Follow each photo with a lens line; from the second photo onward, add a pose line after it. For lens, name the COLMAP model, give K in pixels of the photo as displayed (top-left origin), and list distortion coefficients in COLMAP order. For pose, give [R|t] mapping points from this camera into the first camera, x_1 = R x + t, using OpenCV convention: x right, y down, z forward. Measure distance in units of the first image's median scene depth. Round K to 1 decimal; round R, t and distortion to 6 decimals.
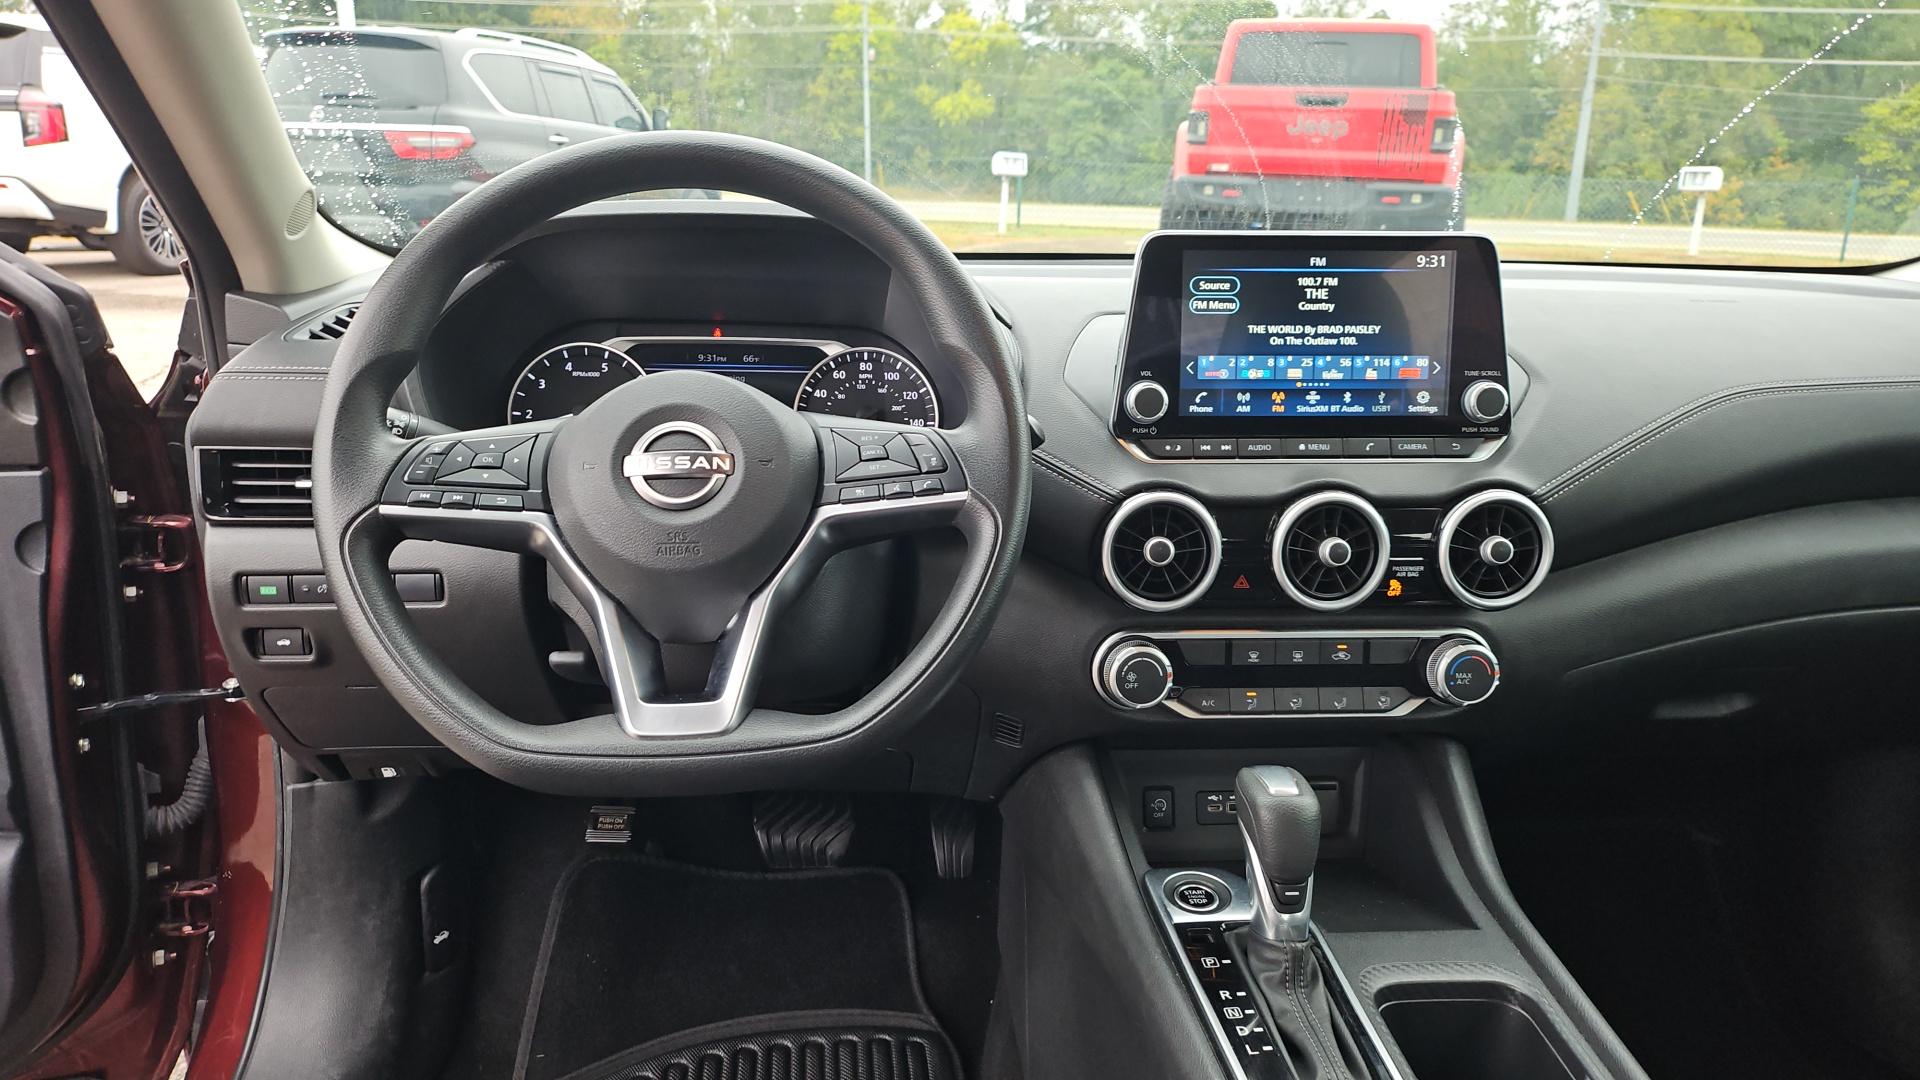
lens RADIAL K [[1441.3, 0, 960.0], [0, 1441.3, 540.0], [0, 0, 1]] dist [0.057084, -0.078145]
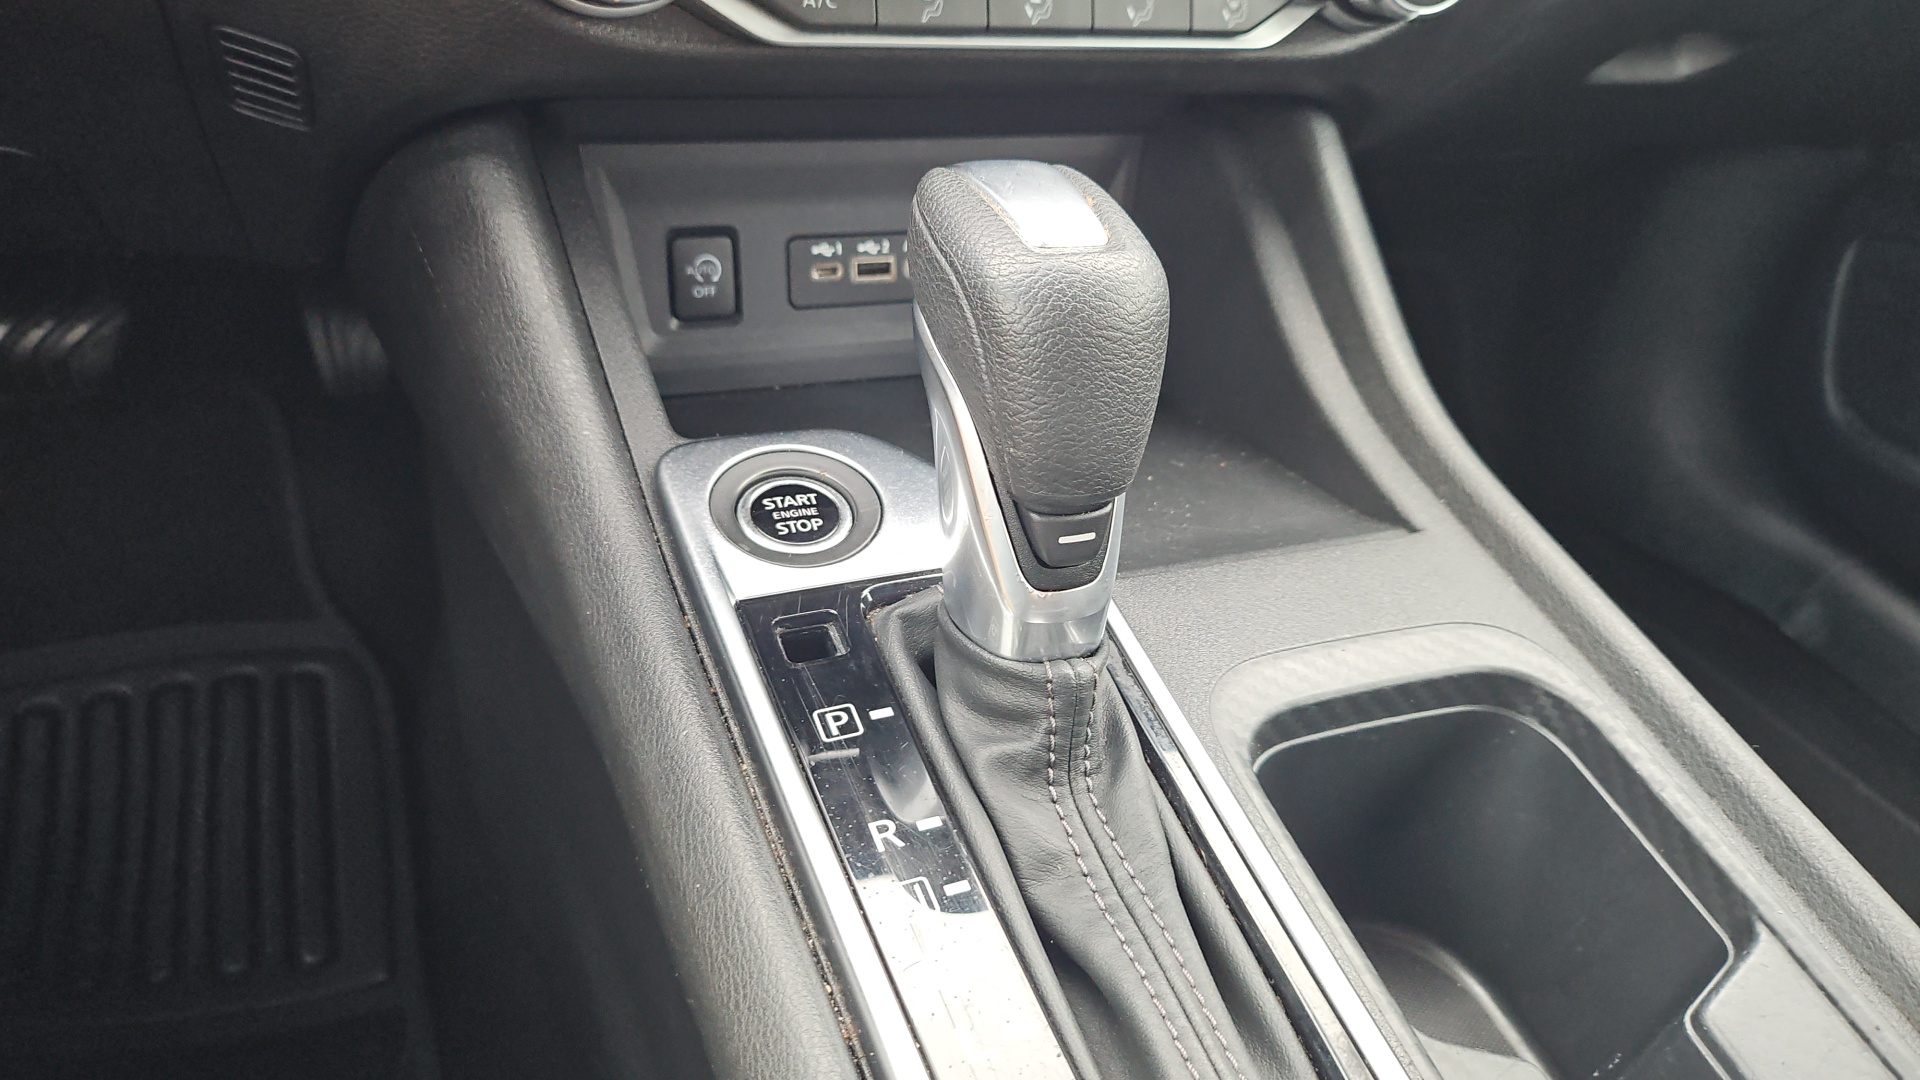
lens RADIAL K [[1441.3, 0, 960.0], [0, 1441.3, 540.0], [0, 0, 1]] dist [0.057084, -0.078145]
pose [[0.960080, -0.077727, 0.268710, 0.099366], [-0.028654, 0.928238, 0.370881, 0.106263], [-0.278255, -0.363775, 0.888956, 0.629050]]
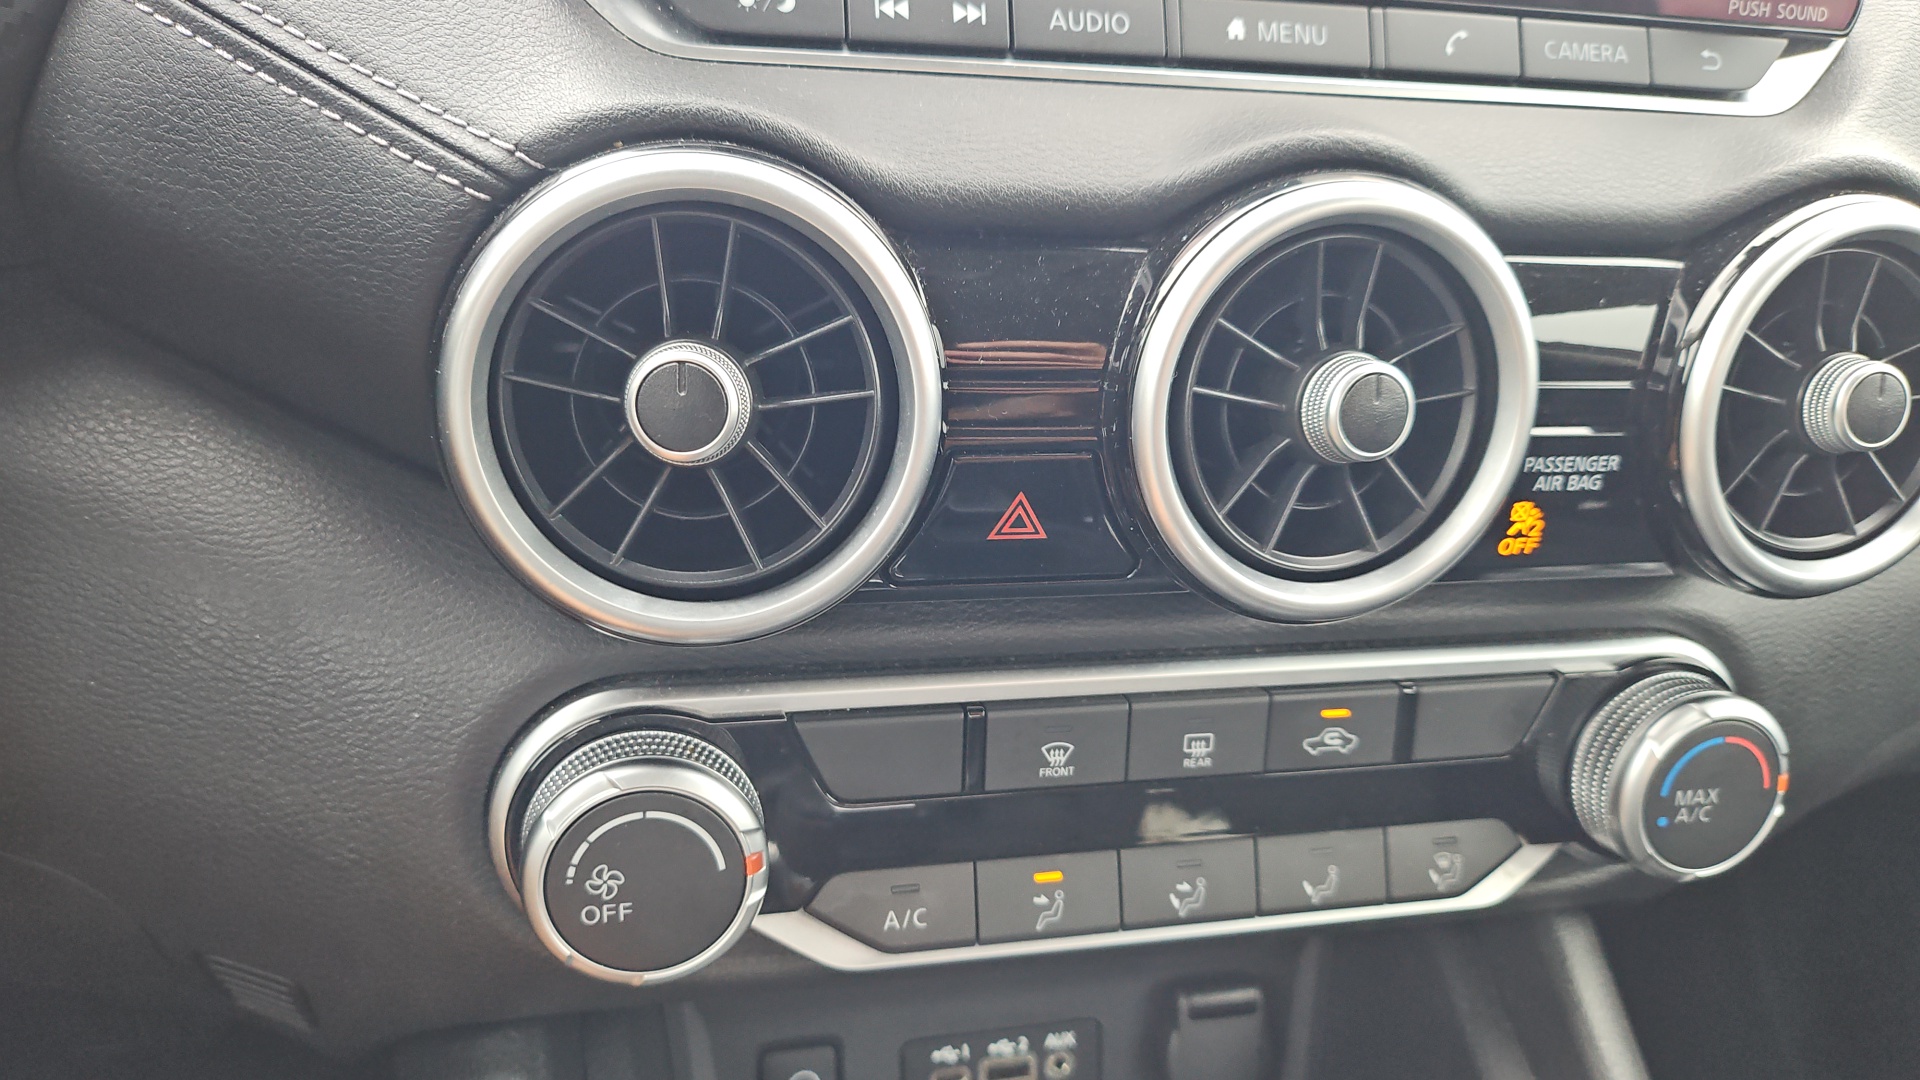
lens RADIAL K [[1441.3, 0, 960.0], [0, 1441.3, 540.0], [0, 0, 1]] dist [0.057084, -0.078145]
pose [[0.990044, -0.010420, 0.140374, 0.146353], [-0.003437, 0.995170, 0.098111, 0.006621], [-0.140718, -0.097617, 0.985226, 0.735720]]
